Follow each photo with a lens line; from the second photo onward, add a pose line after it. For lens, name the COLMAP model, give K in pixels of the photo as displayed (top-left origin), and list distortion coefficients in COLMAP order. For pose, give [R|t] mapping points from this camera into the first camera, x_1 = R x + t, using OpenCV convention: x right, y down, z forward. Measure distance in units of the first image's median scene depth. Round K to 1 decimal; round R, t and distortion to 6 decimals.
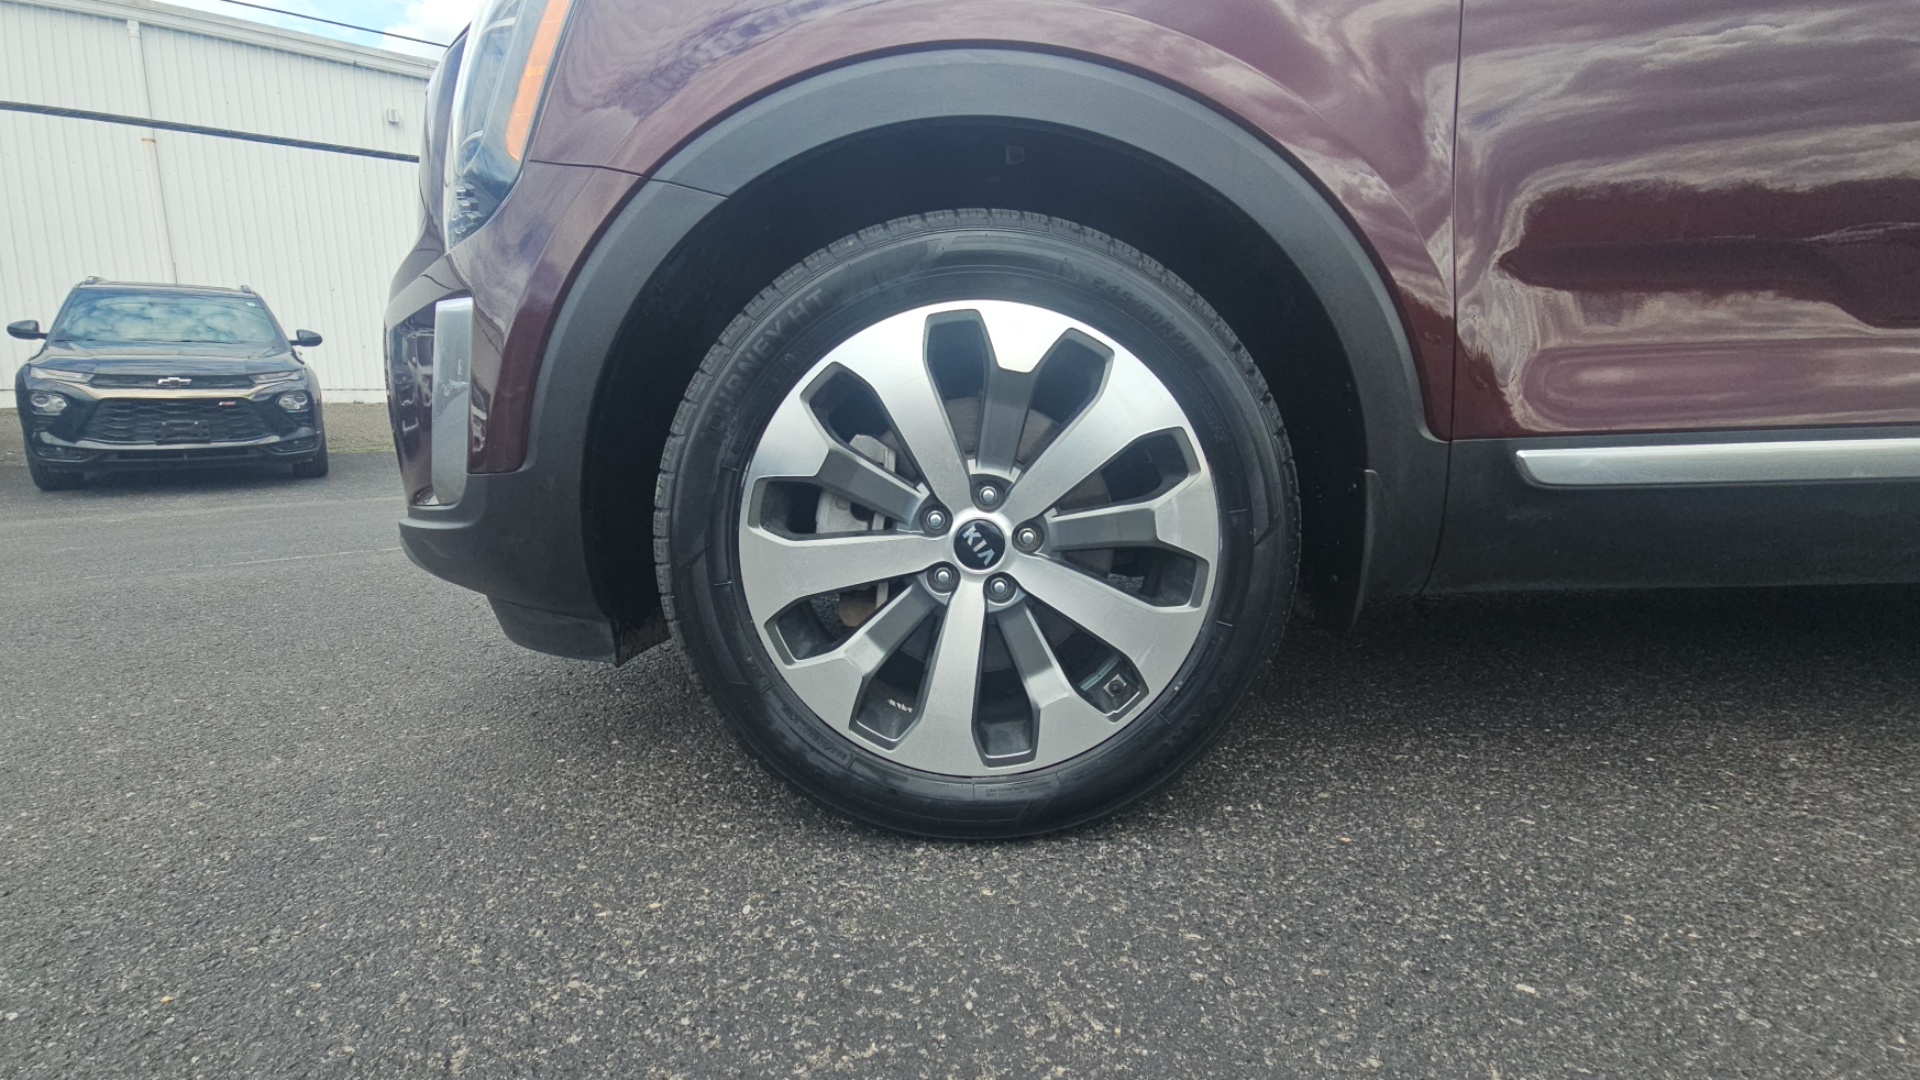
lens RADIAL K [[866.7, 0, 961.0], [0, 866.7, 525.9], [0, 0, 1]] dist [0.008815, -0.006094]
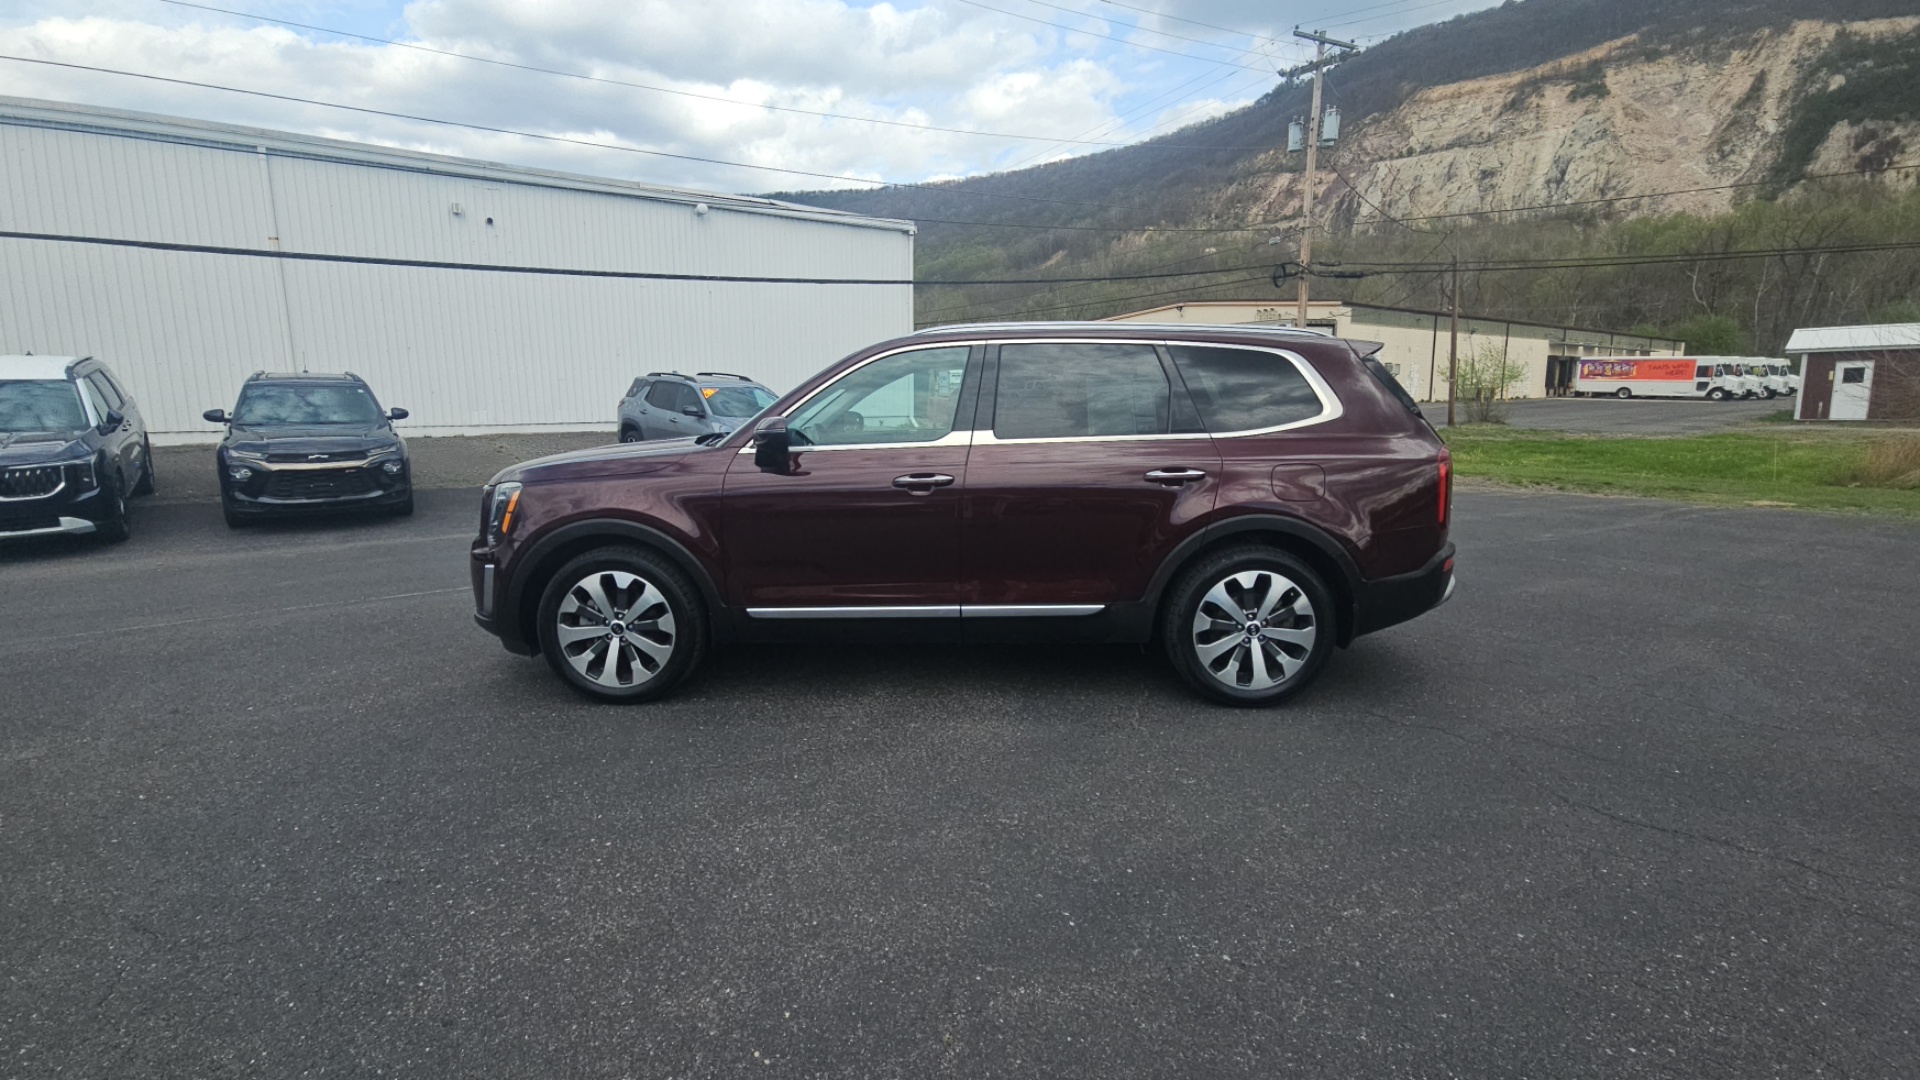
lens RADIAL K [[866.7, 0, 965.1], [0, 866.7, 533.8], [0, 0, 1]] dist [0.008815, -0.006094]
pose [[0.998947, 0.017211, -0.042539, 1.746011], [-0.016389, 0.999674, 0.019596, -0.510979], [0.042862, -0.018878, 0.998903, -2.851797]]
